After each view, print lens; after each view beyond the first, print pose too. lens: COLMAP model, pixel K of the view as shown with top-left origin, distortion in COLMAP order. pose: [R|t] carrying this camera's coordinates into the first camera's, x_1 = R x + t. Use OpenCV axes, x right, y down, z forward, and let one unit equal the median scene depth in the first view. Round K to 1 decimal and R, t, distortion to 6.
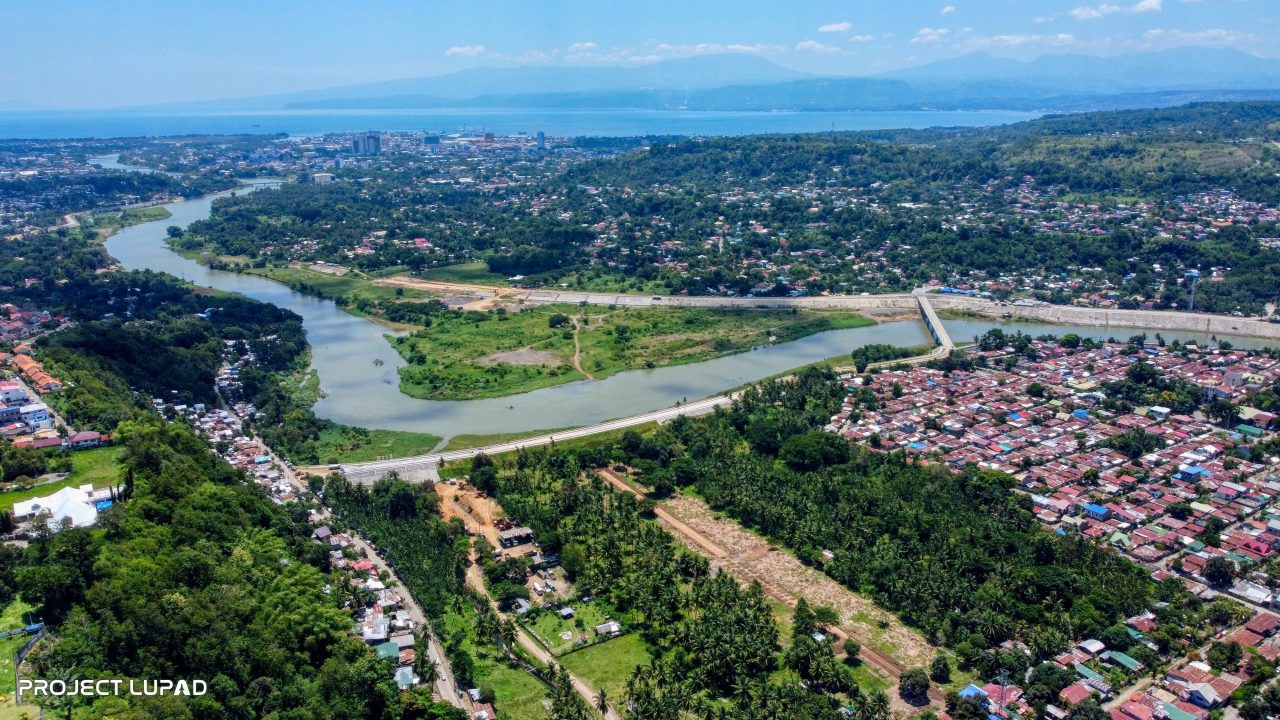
lens RADIAL K [[962.6, 0, 640.0], [0, 962.6, 360.0], [0, 0, 1]] dist [0.000181, -0.001834]
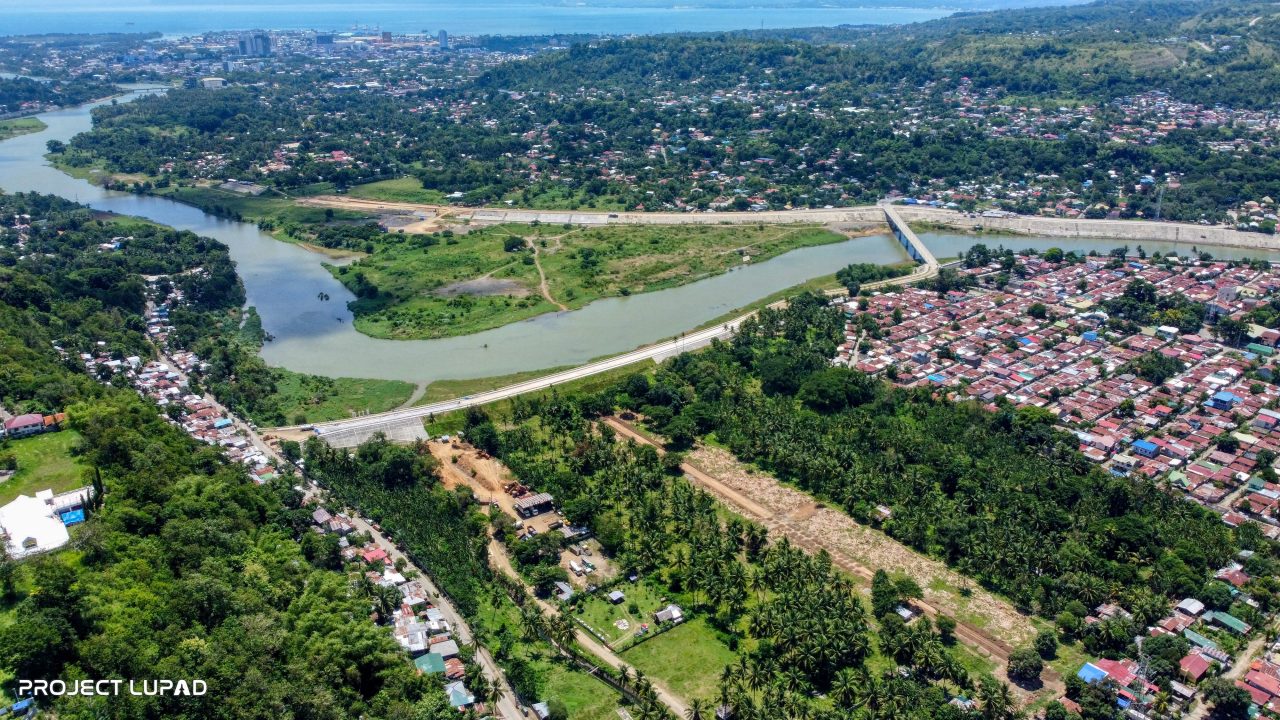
lens RADIAL K [[962.6, 0, 640.0], [0, 962.6, 360.0], [0, 0, 1]] dist [0.000181, -0.001834]
pose [[0.994759, -0.033423, 0.096630, -0.084699], [0.023826, 0.994820, 0.098822, -0.026577], [-0.099433, -0.096002, 0.990402, 0.089423]]
